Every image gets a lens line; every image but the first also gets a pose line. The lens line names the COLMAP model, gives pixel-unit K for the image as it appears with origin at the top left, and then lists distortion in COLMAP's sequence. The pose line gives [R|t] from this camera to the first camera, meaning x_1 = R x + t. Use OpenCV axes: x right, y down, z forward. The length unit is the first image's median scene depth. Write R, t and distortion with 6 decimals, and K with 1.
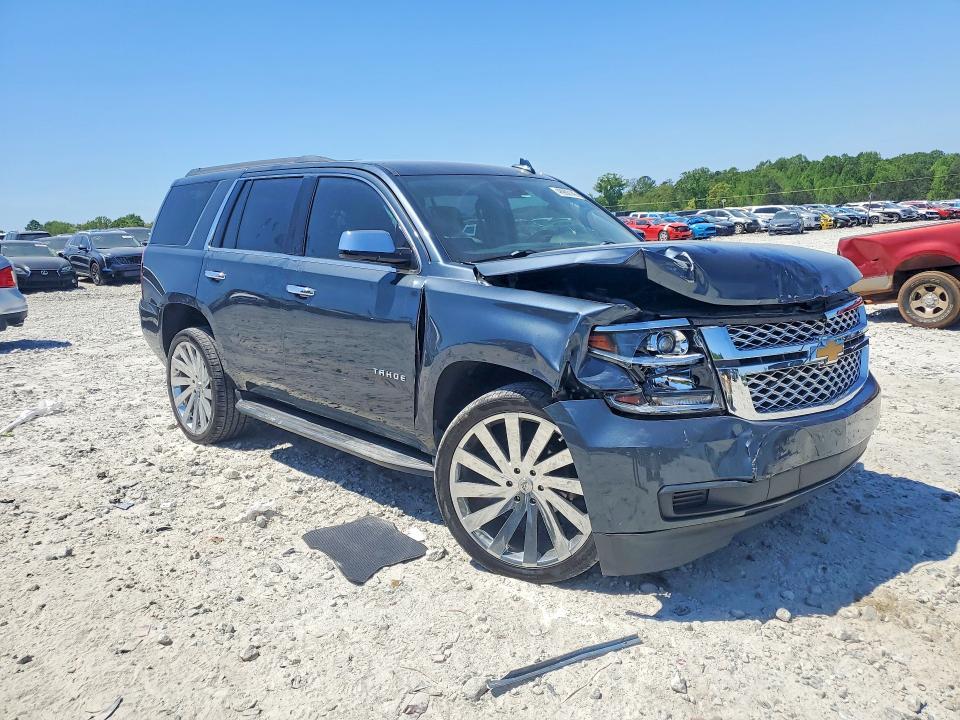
lens RADIAL K [[742.8, 0, 486.5], [0, 742.8, 357.0], [0, 0, 1]] dist [0.020602, 0.006978]
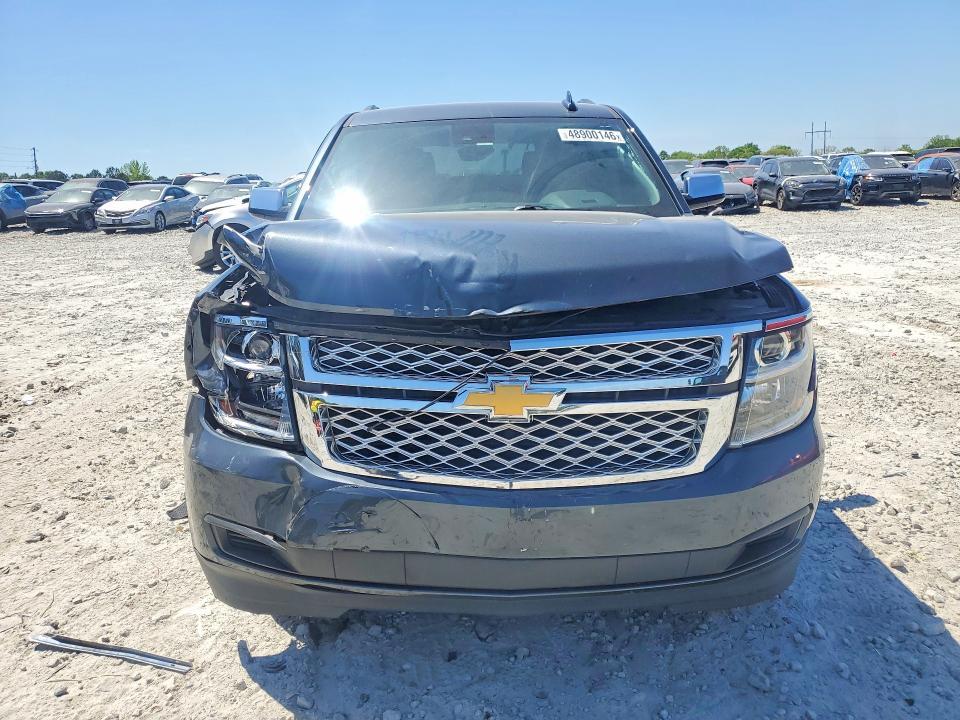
lens RADIAL K [[742.8, 0, 486.5], [0, 742.8, 357.0], [0, 0, 1]] dist [0.020602, 0.006978]
pose [[0.722182, 0.169546, -0.670602, 0.946951], [-0.113051, 0.985389, 0.127386, -0.135577], [0.682402, -0.016183, 0.730798, 0.567161]]
